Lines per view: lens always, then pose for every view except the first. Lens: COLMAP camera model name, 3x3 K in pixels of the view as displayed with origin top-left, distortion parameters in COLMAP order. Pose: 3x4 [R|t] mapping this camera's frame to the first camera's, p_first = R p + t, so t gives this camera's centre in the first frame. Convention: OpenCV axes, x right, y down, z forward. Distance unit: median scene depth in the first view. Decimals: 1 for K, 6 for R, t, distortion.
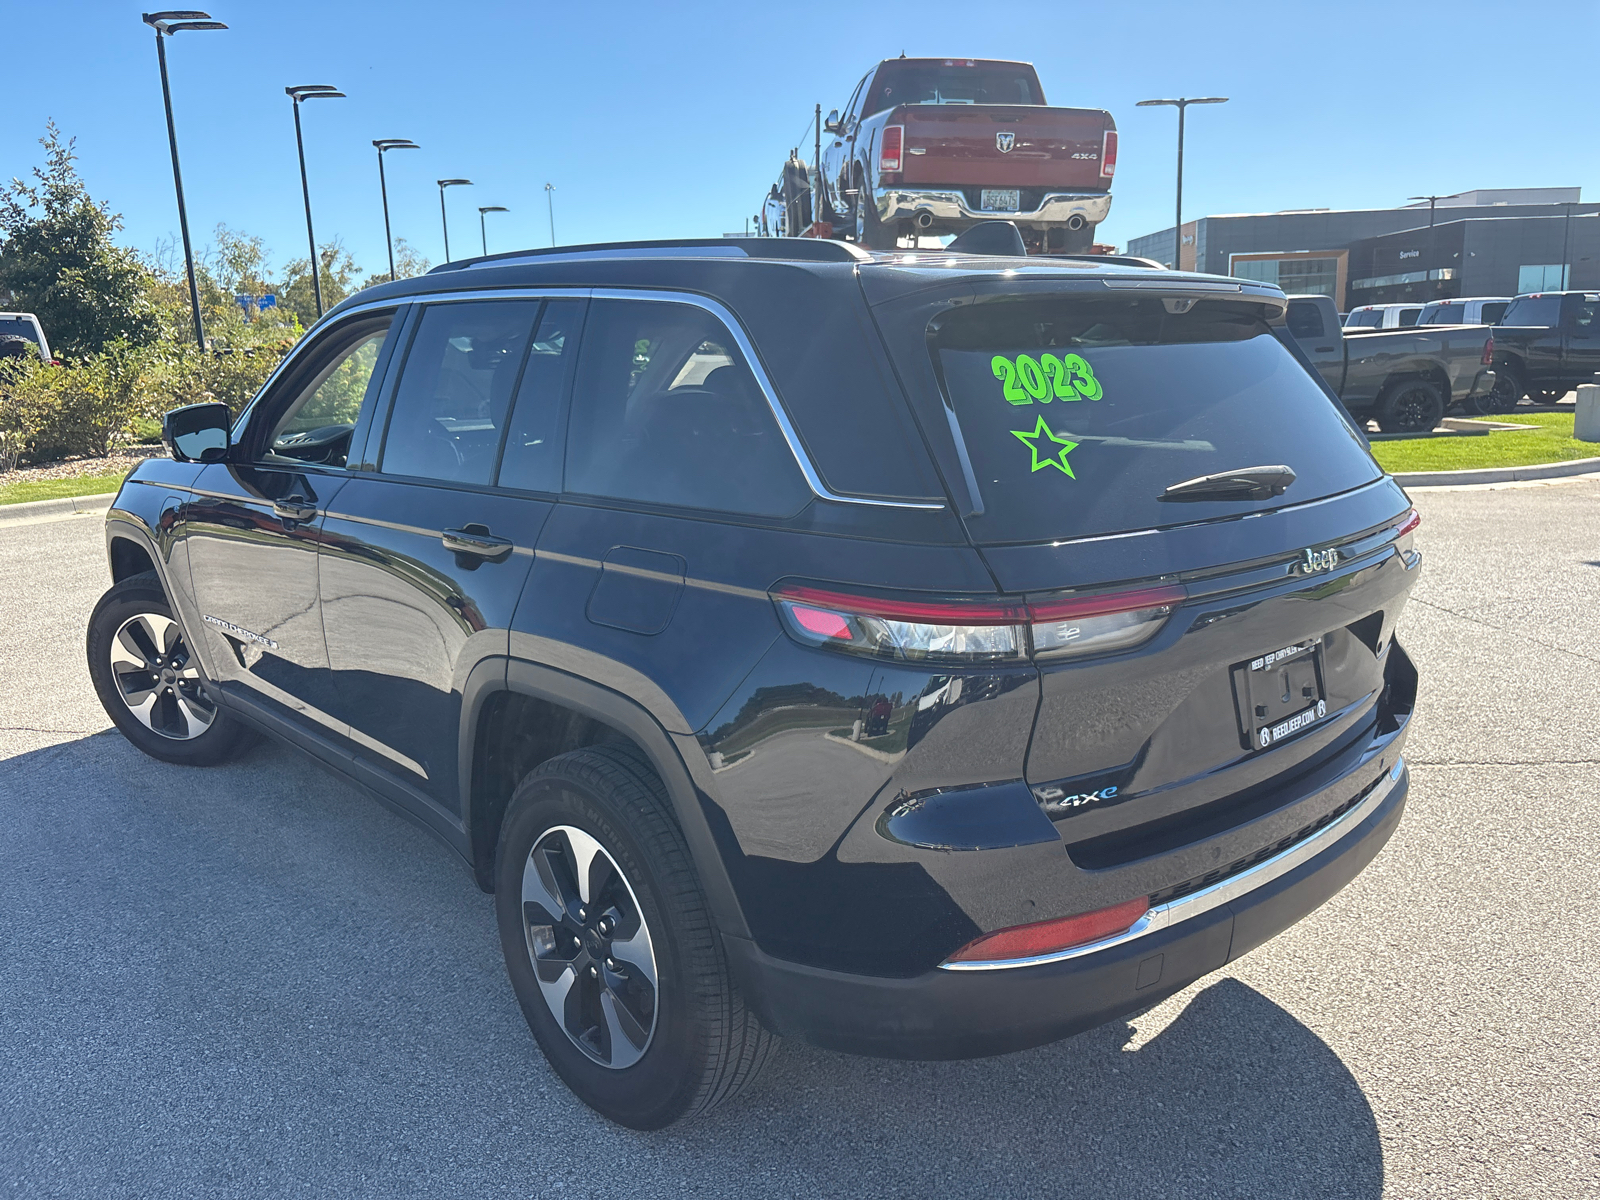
lens RADIAL K [[1207.3, 0, 871.5], [0, 1207.3, 602.4], [0, 0, 1]] dist [0.038563, -0.028832]
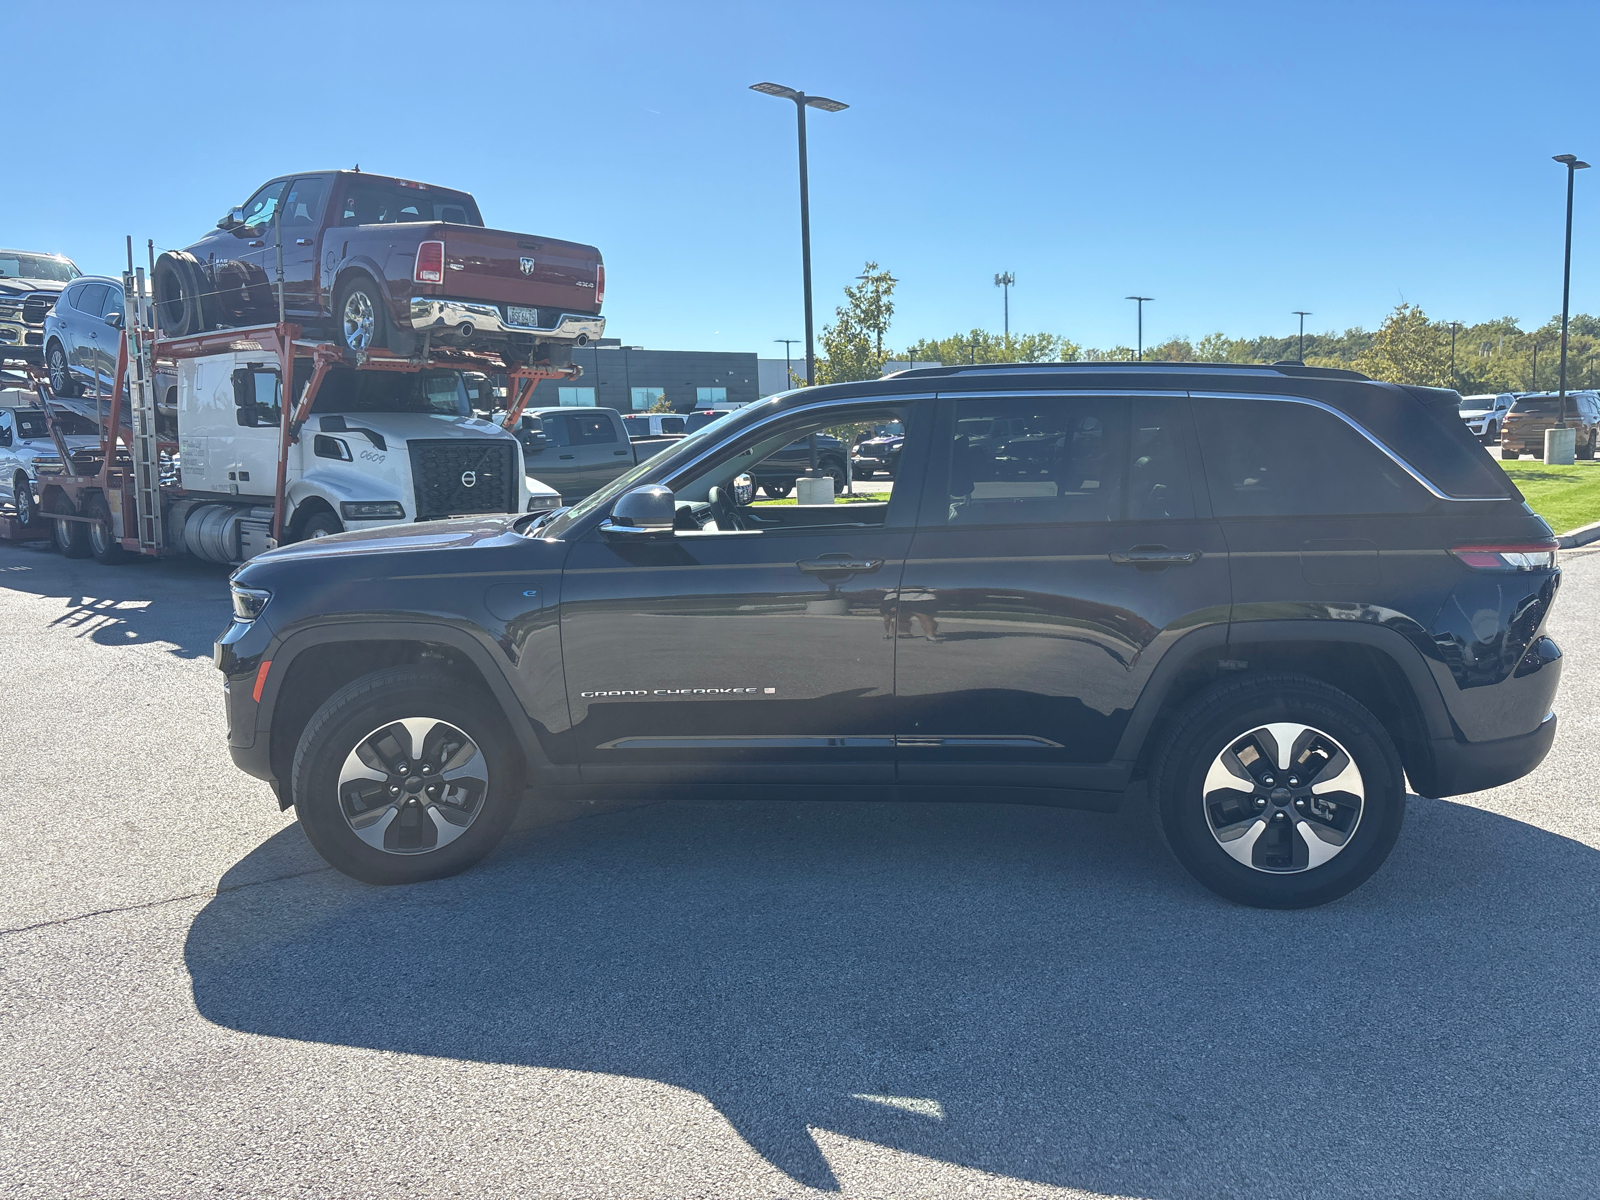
lens RADIAL K [[1221.4, 0, 780.8], [0, 1221.4, 592.4], [0, 0, 1]] dist [0.016043, -0.003610]
pose [[0.757575, -0.080589, 0.647755, -0.455949], [0.144030, 0.988528, -0.045464, -0.001114], [-0.636660, 0.127739, 0.760491, 0.041786]]
